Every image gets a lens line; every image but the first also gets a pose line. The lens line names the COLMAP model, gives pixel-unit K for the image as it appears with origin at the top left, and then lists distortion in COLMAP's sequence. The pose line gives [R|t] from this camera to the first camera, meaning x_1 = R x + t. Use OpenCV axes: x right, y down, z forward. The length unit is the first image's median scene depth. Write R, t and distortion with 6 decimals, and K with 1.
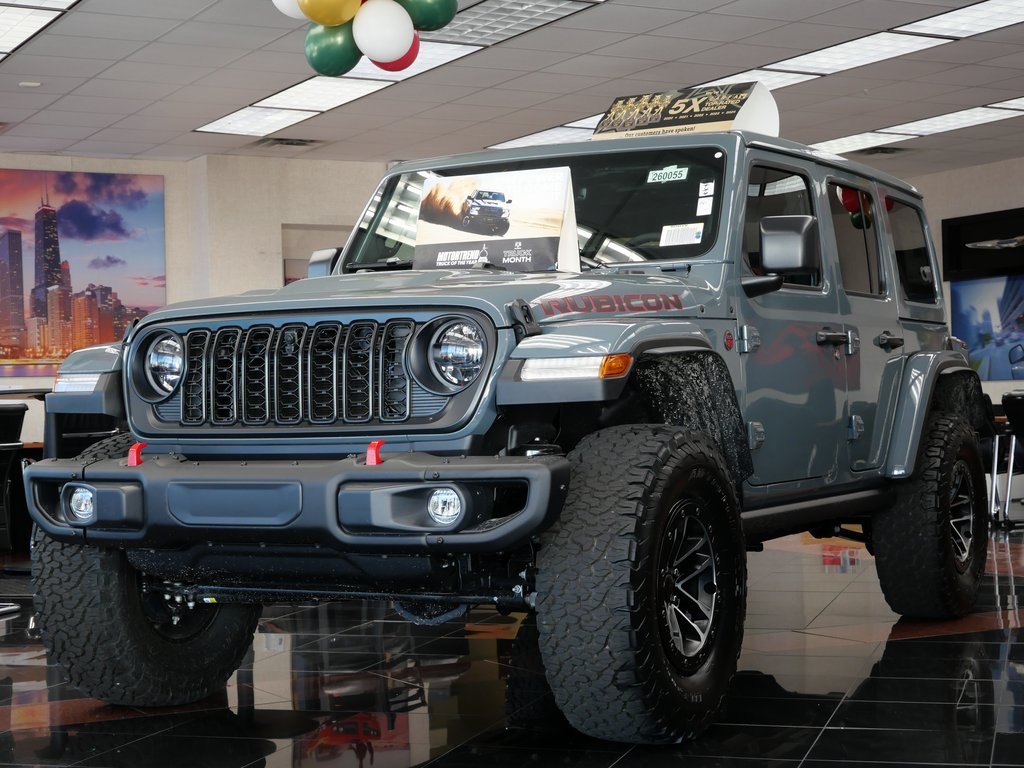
lens RADIAL K [[1799.6, 0, 512.0], [0, 1799.6, 383.2], [0, 0, 1]] dist [-0.009312, 0.000000]
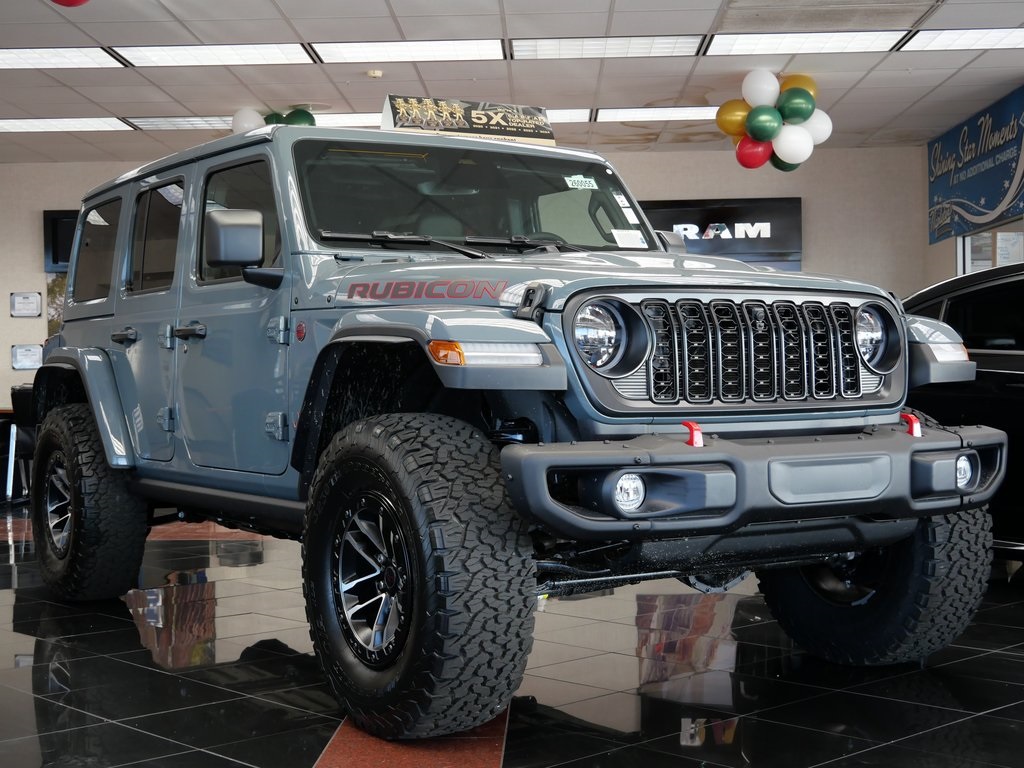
lens RADIAL K [[1501.8, 0, 514.8], [0, 1501.8, 381.8], [0, 0, 1]] dist [-0.027762, 0.000000]
pose [[0.501435, 0.013430, 0.865091, -0.842499], [-0.009014, 0.999906, -0.010298, 0.020418], [-0.865149, -0.002634, 0.501509, 0.645287]]
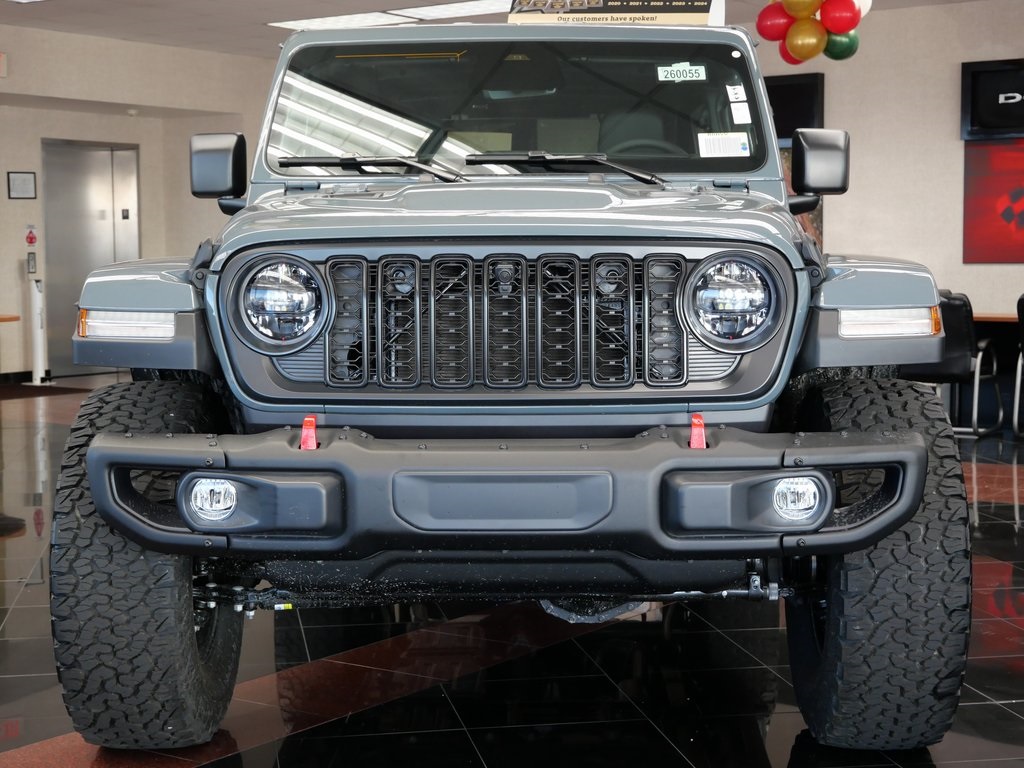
lens RADIAL K [[1726.7, 0, 505.4], [0, 1726.7, 385.8], [0, 0, 1]] dist [-0.005192, 0.000000]
pose [[0.896898, -0.018089, 0.441868, -0.412550], [-0.018910, 0.996680, 0.079186, -0.033314], [-0.441833, -0.079378, 0.893578, 0.316200]]
